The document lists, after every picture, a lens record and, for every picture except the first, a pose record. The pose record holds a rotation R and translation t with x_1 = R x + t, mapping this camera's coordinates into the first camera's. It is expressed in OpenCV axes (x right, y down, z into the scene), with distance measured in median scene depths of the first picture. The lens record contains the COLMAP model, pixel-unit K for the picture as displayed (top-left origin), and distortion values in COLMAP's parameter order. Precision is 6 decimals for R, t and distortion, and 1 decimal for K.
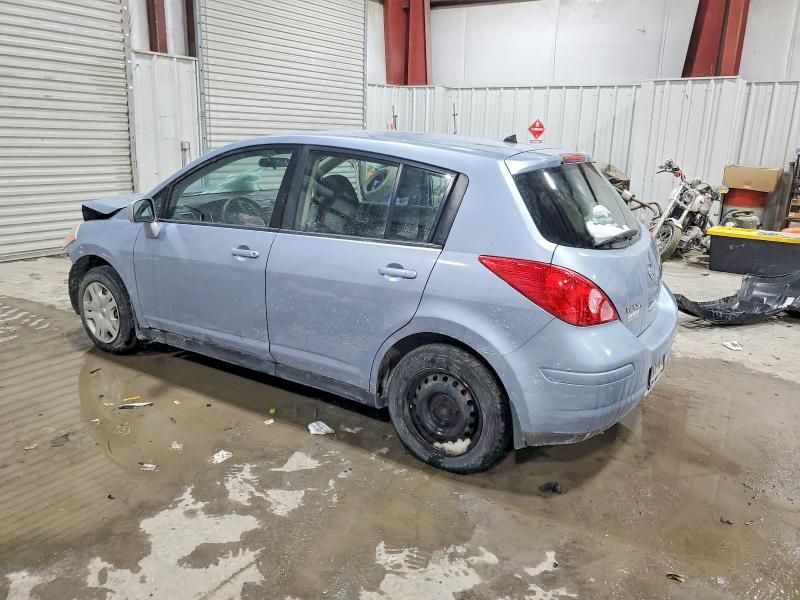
lens RADIAL K [[629.7, 0, 397.2], [0, 629.7, 297.4], [0, 0, 1]] dist [0.020076, 0.016996]
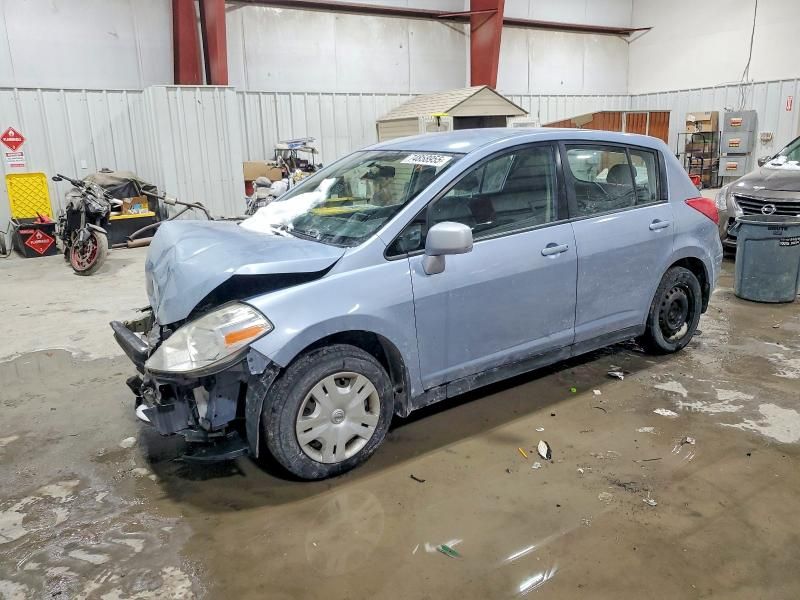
lens RADIAL K [[629.7, 0, 397.2], [0, 629.7, 297.4], [0, 0, 1]] dist [0.020076, 0.016996]
pose [[0.372871, -0.268804, 0.888094, -1.021930], [0.279250, 0.945254, 0.168860, -0.195204], [-0.884865, 0.185038, 0.427522, 0.652085]]
